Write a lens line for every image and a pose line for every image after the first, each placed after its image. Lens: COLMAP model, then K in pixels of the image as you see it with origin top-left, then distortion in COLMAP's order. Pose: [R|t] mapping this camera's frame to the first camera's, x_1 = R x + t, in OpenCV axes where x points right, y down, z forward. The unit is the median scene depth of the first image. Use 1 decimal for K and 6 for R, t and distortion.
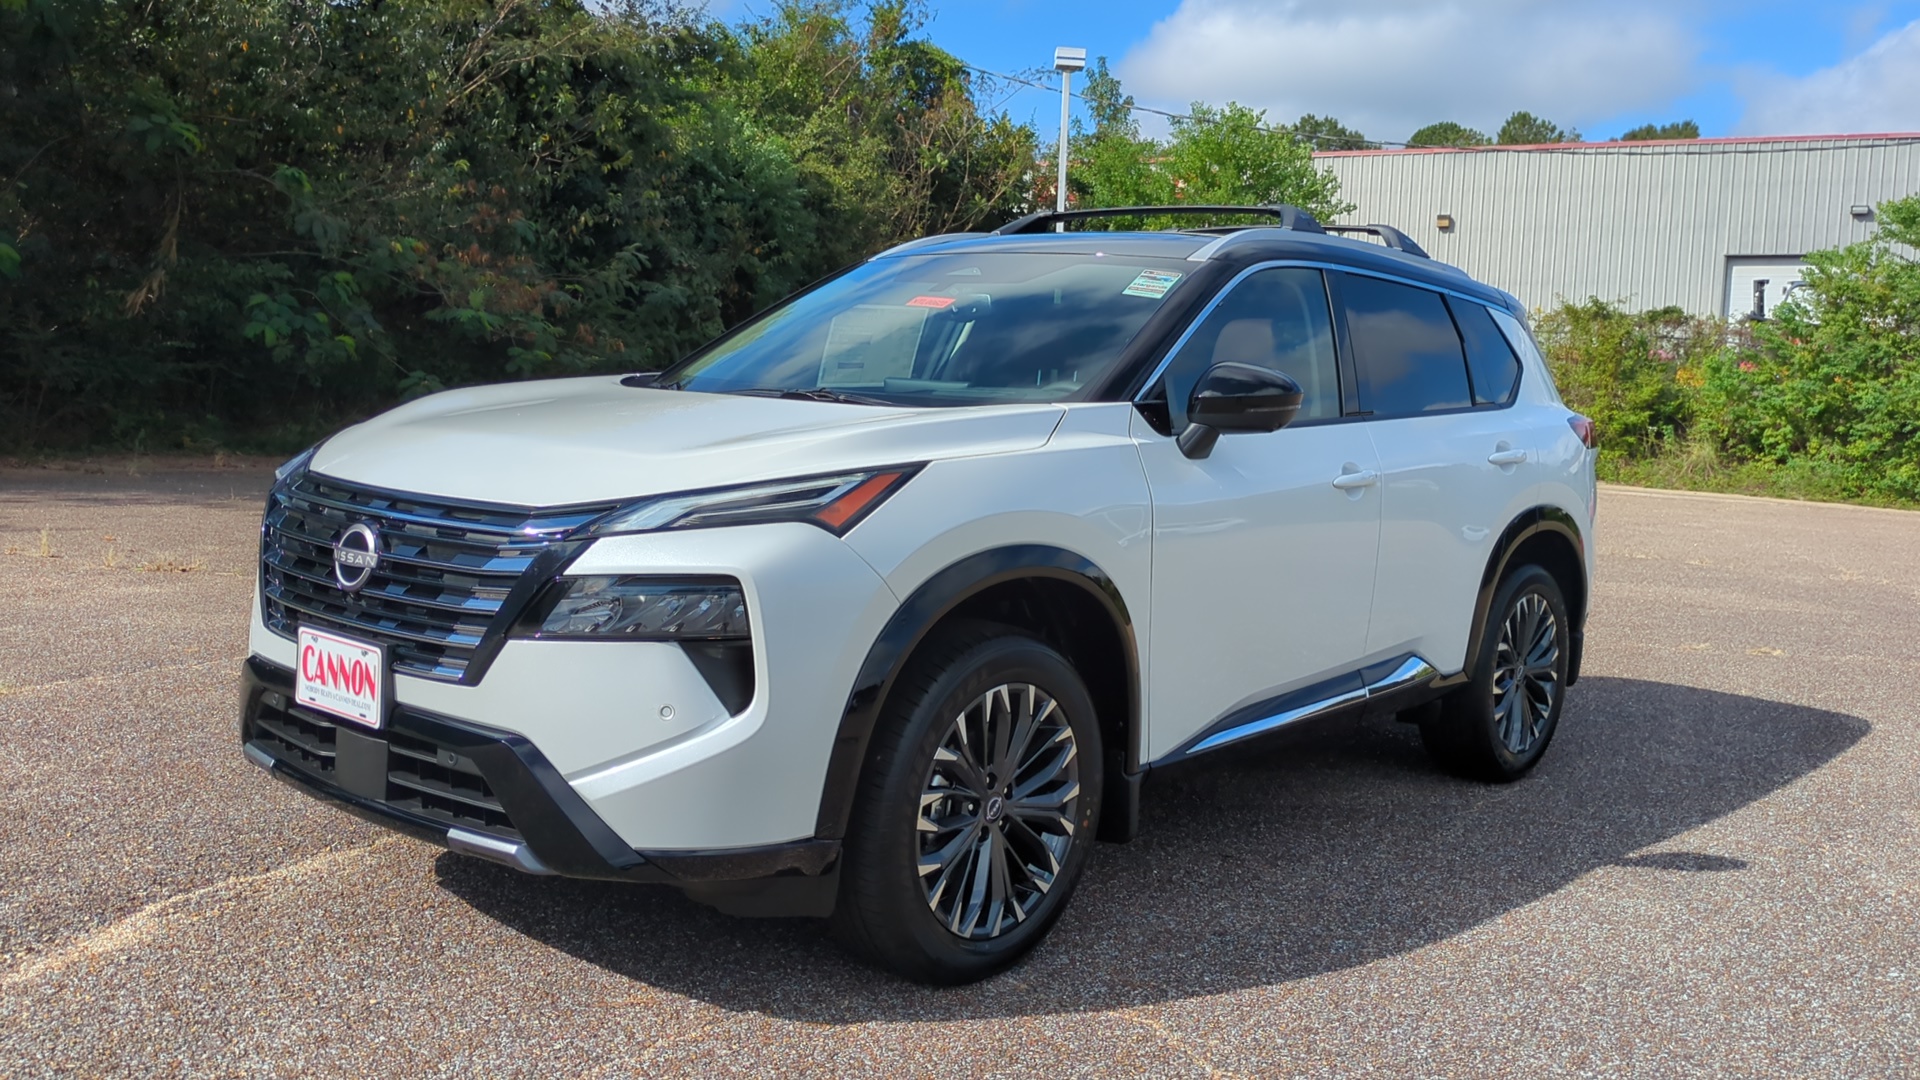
lens RADIAL K [[1635.2, 0, 955.5], [0, 1635.2, 529.4], [0, 0, 1]] dist [0.022631, -0.008973]
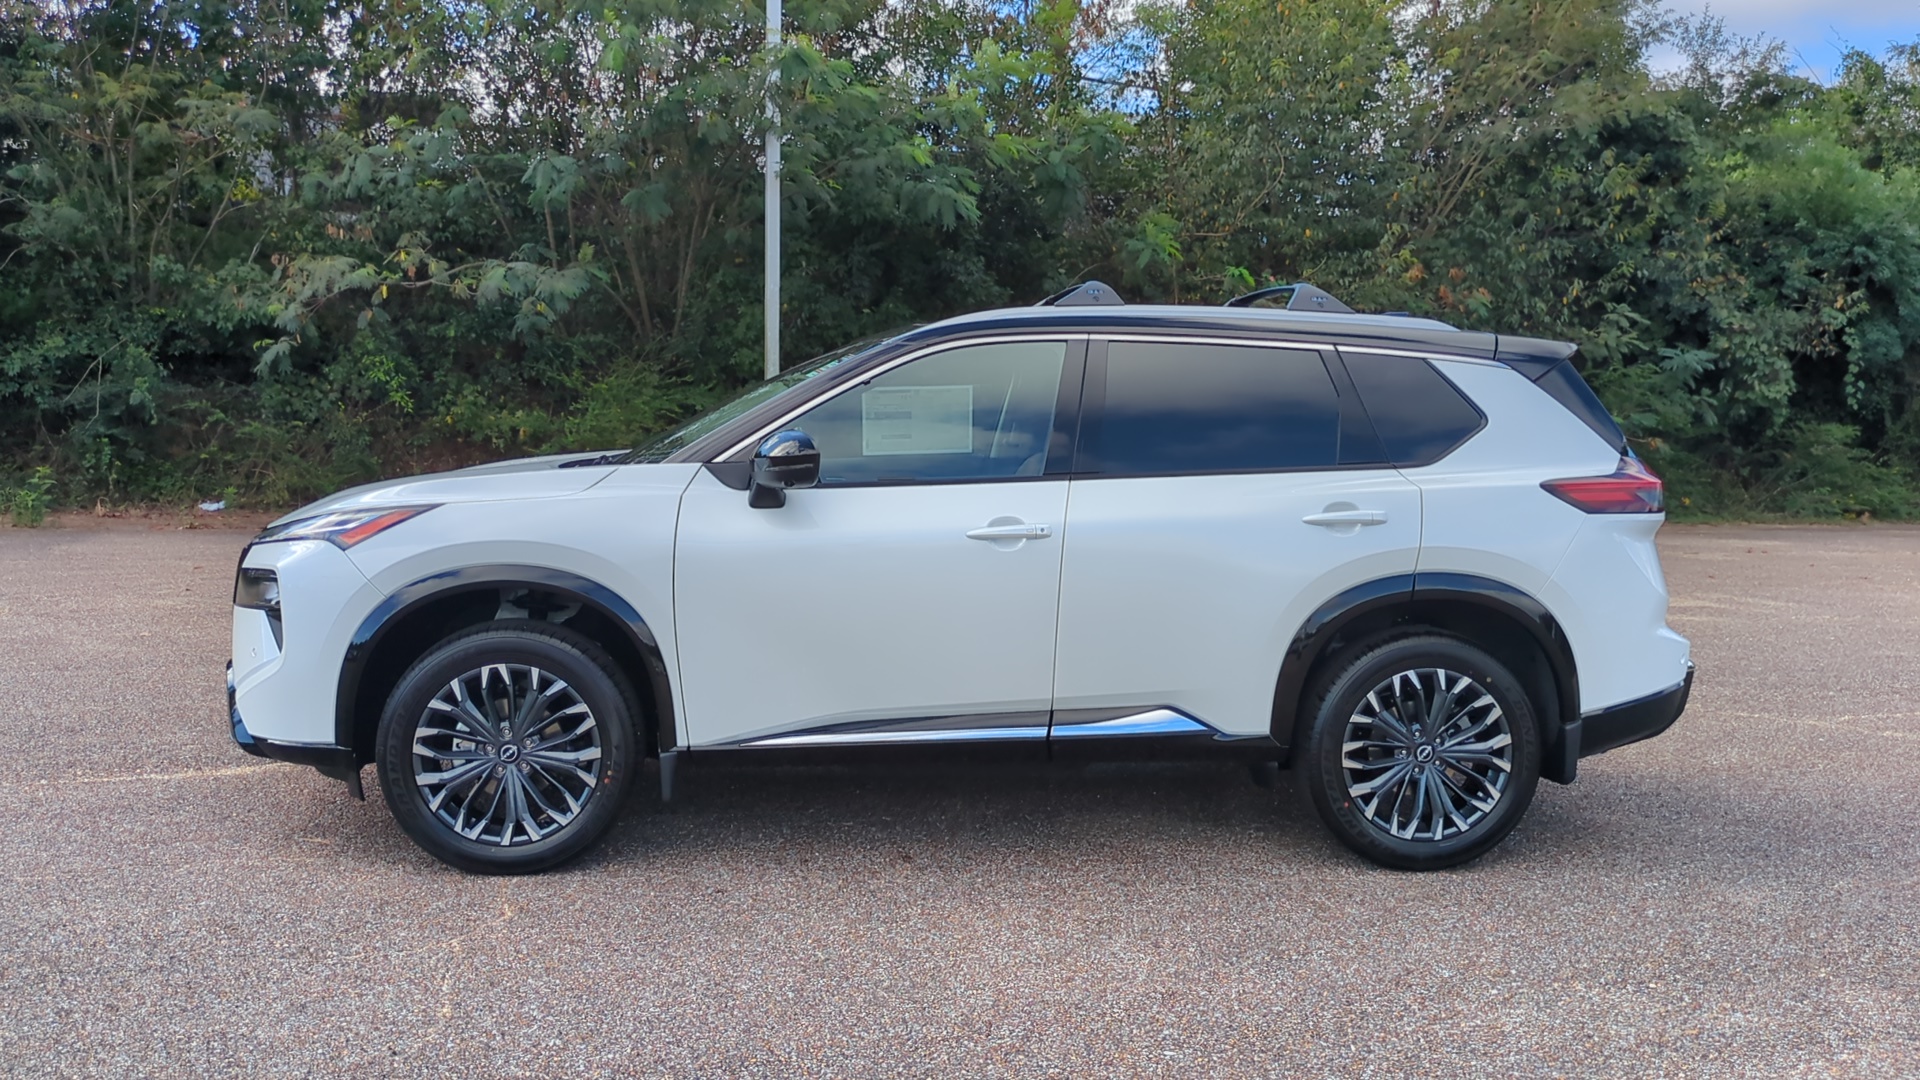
lens RADIAL K [[1635.2, 0, 955.5], [0, 1635.2, 529.4], [0, 0, 1]] dist [0.022631, -0.008973]
pose [[0.735201, 0.018327, -0.677602, 1.302459], [-0.048288, 0.998511, -0.025386, -0.002877], [0.676127, 0.051384, 0.734991, 0.234591]]
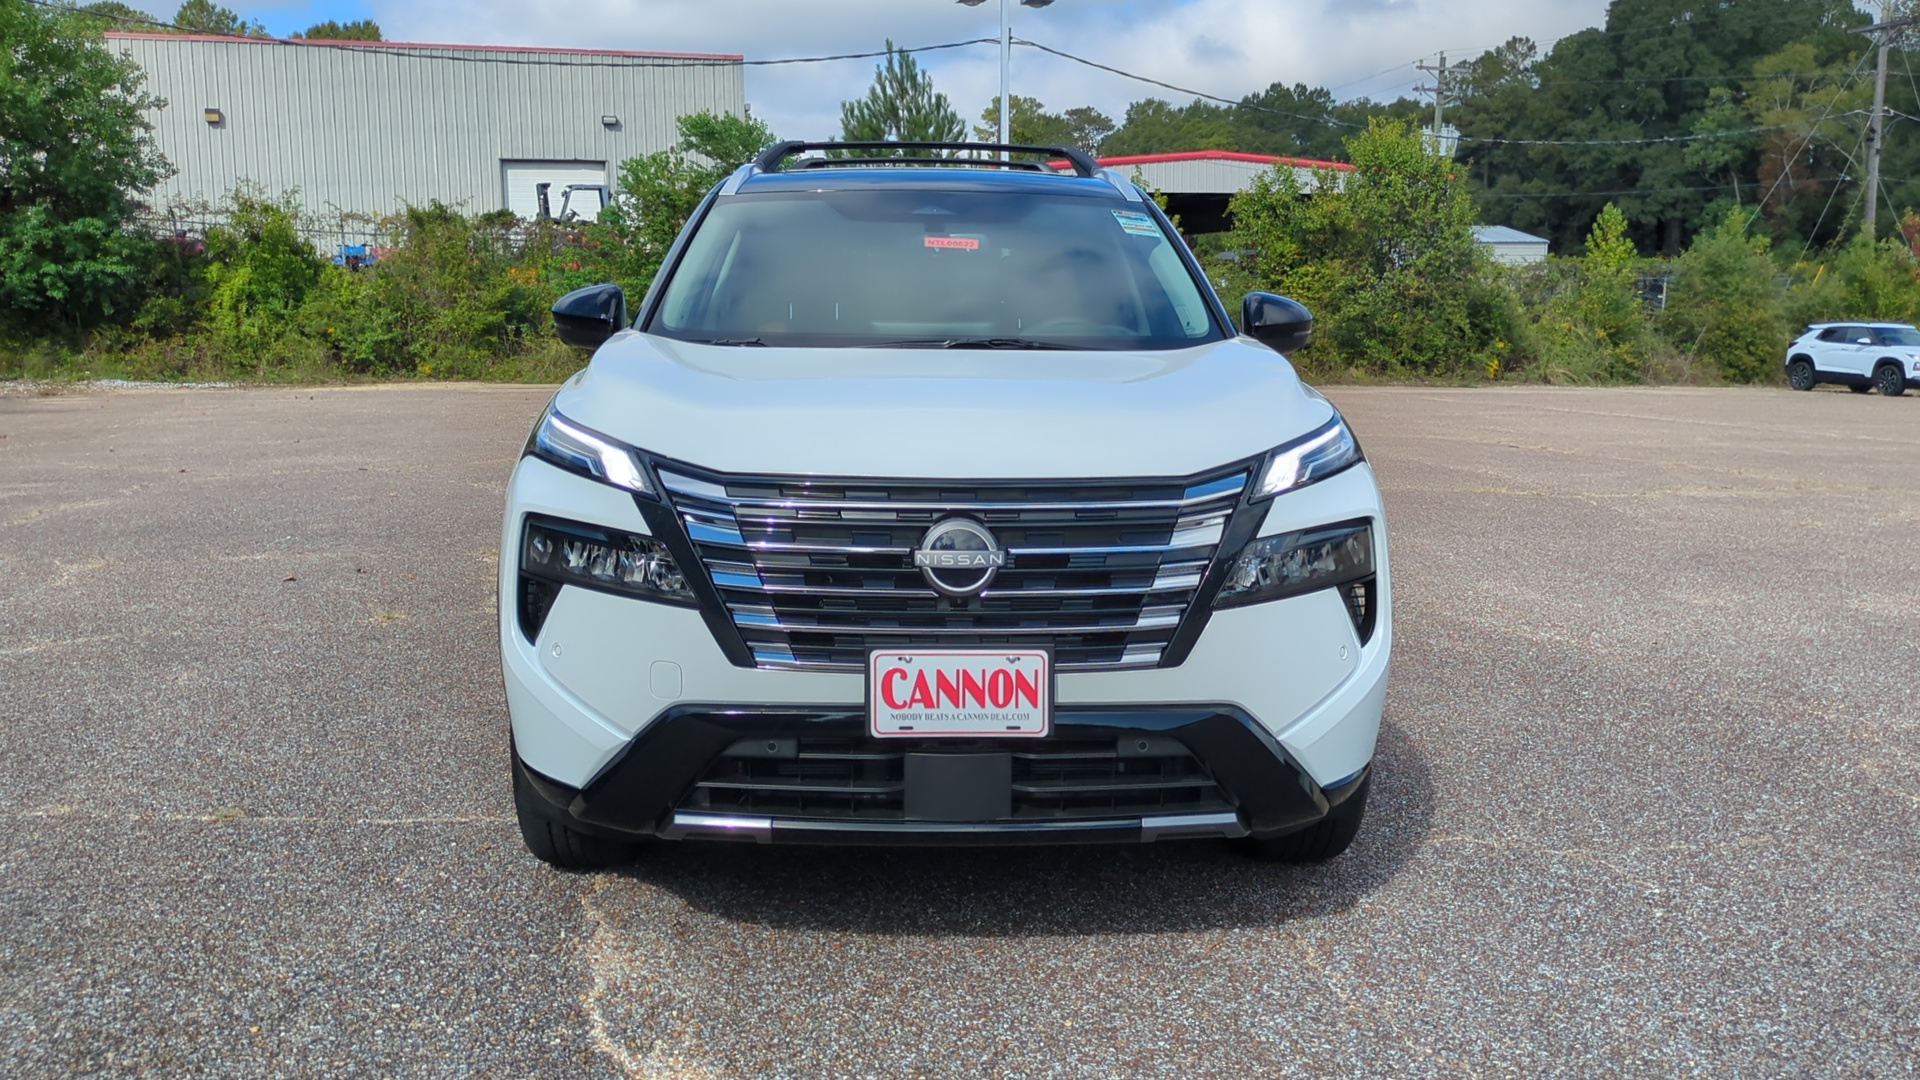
lens RADIAL K [[1635.2, 0, 955.5], [0, 1635.2, 529.4], [0, 0, 1]] dist [0.022631, -0.008973]
pose [[0.736879, -0.134387, 0.662533, -0.940241], [0.094396, 0.990895, 0.096003, -0.082406], [-0.669402, -0.008202, 0.742855, 0.342115]]
